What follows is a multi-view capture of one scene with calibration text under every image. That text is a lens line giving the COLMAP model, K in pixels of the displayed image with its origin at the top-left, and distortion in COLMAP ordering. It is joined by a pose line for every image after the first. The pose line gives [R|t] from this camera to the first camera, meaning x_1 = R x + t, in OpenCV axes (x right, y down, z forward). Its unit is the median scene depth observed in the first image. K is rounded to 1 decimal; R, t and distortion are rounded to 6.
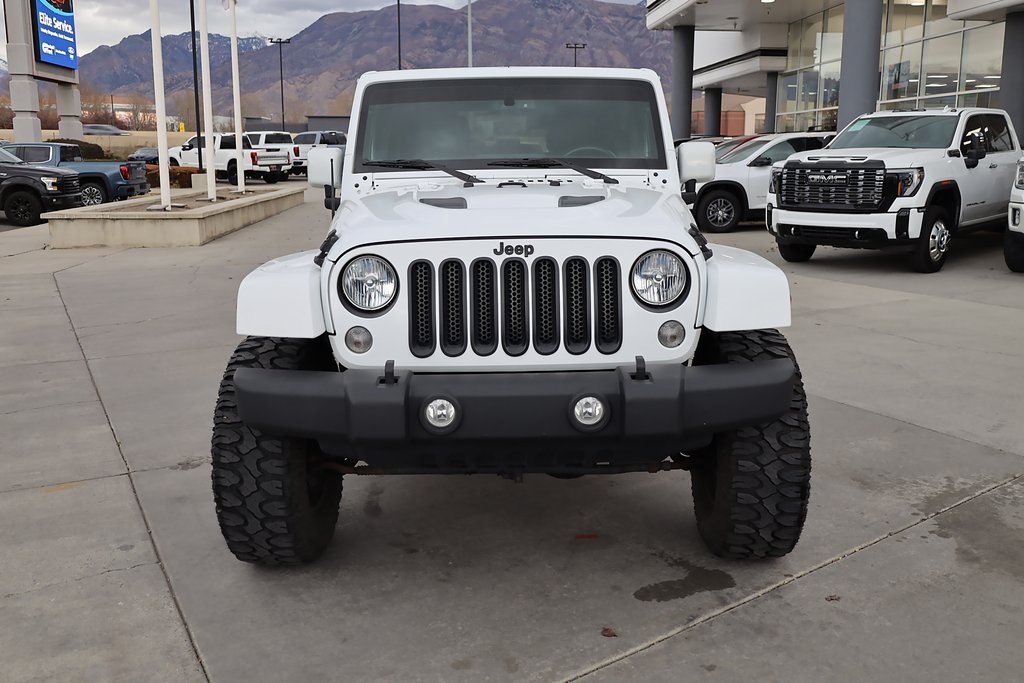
lens RADIAL K [[960.2, 0, 496.1], [0, 960.2, 340.4], [0, 0, 1]] dist [-0.014060, 0.001921]
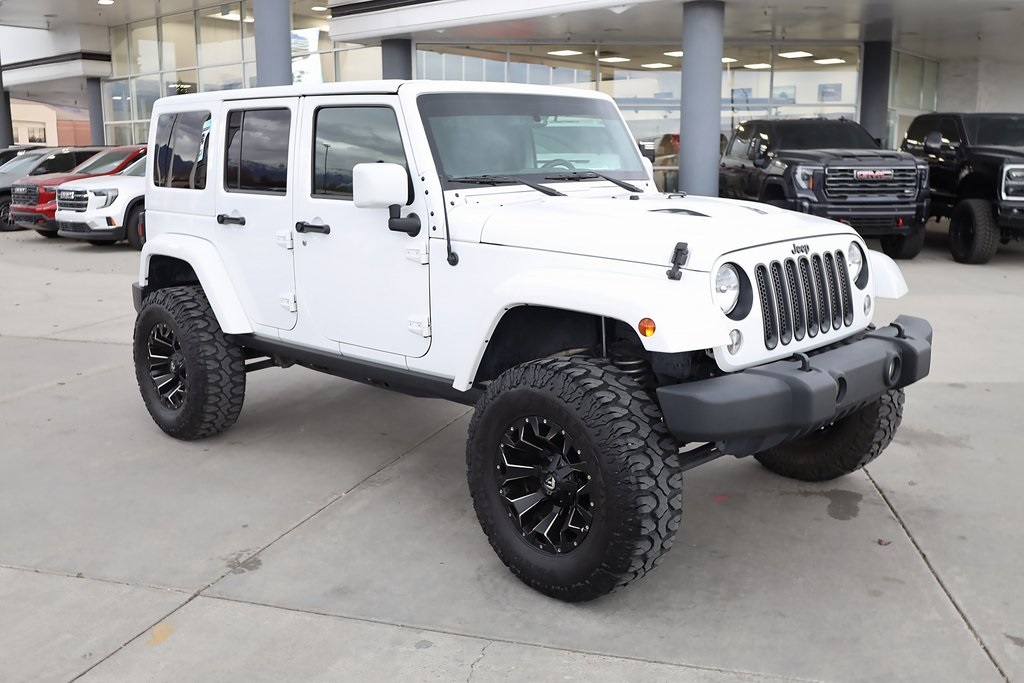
lens RADIAL K [[995.1, 0, 512.0], [0, 995.1, 341.5], [0, 0, 1]] dist [-0.007176, 0.004869]
pose [[0.699270, -0.131977, 0.702569, -0.802443], [0.142772, 0.988793, 0.043641, -0.062278], [-0.700455, 0.069790, 0.710276, 0.279887]]
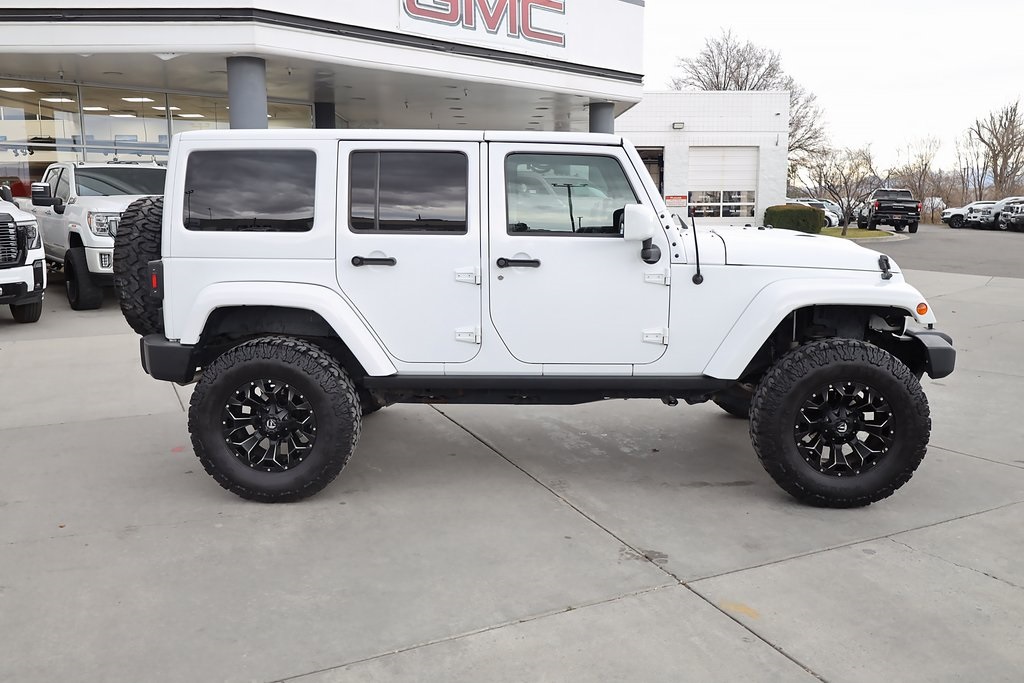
lens RADIAL K [[883.2, 0, 536.5], [0, 883.2, 340.9], [0, 0, 1]] dist [-0.021062, 0.002140]
pose [[0.007530, -0.159455, 0.987176, -1.231921], [0.195177, 0.968452, 0.154942, -0.238222], [-0.980739, 0.191508, 0.038415, 1.155691]]
